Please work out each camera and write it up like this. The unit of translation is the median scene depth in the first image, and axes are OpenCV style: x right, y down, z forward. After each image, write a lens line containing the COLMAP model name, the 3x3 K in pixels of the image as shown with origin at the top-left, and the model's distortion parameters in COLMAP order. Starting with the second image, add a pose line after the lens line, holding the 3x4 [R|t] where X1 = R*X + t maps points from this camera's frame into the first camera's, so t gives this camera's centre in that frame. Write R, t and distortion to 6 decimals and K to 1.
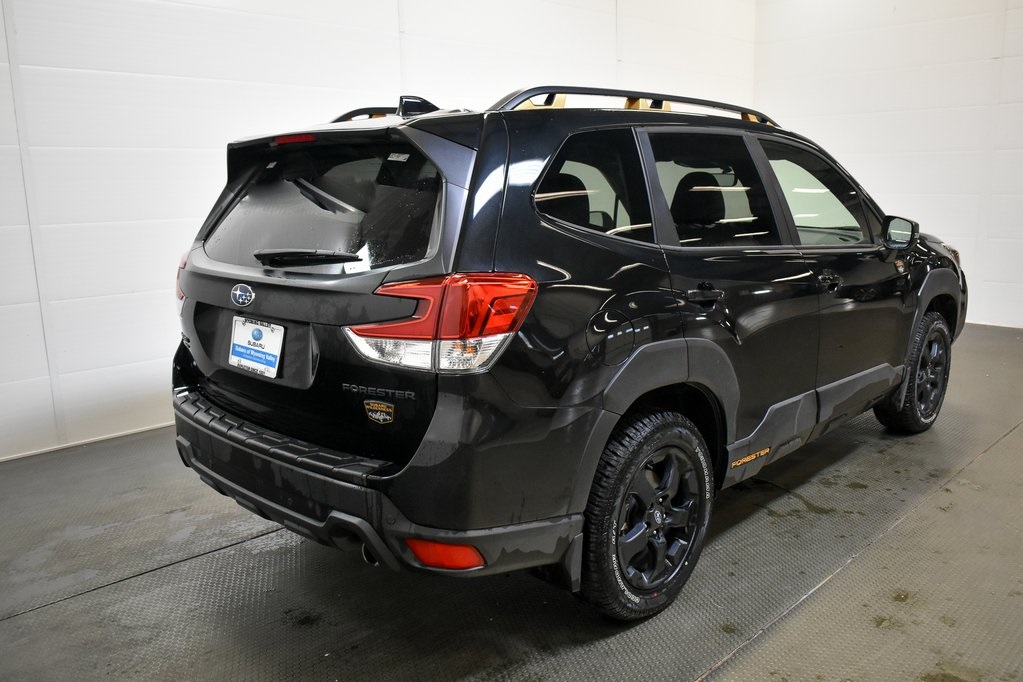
lens RADIAL K [[829.9, 0, 511.5], [0, 829.9, 341.0], [0, 0, 1]] dist [-0.000922, 0.007443]
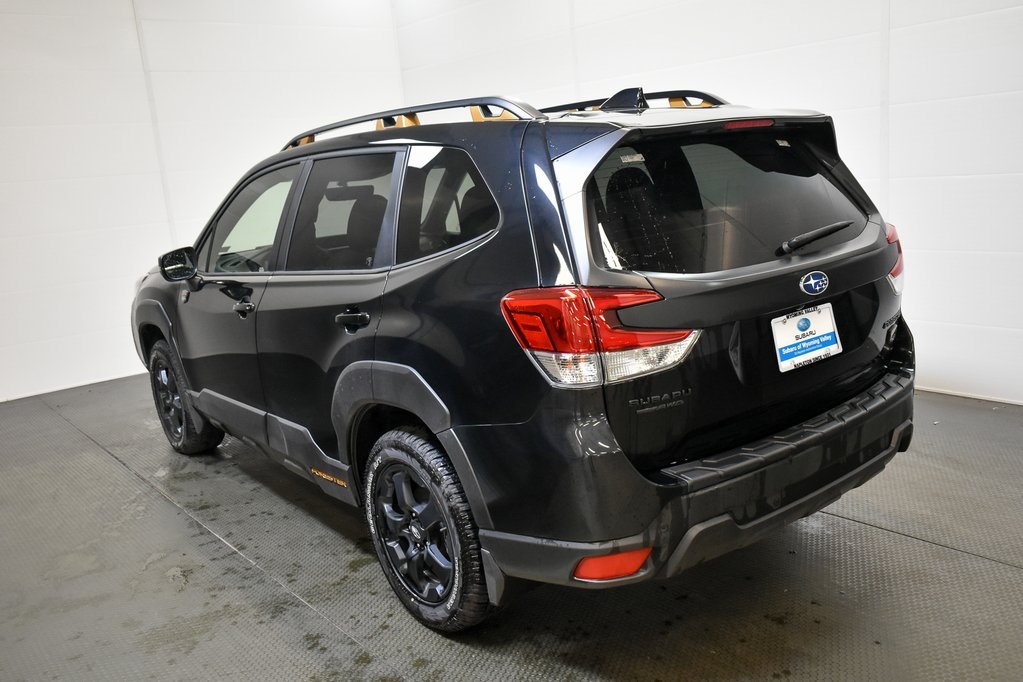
lens RADIAL K [[829.9, 0, 511.5], [0, 829.9, 341.0], [0, 0, 1]] dist [-0.000922, 0.007443]
pose [[0.126059, -0.204013, 0.970818, -1.478183], [0.269297, 0.948914, 0.164442, -0.274334], [-0.954771, 0.240709, 0.174560, 1.335482]]
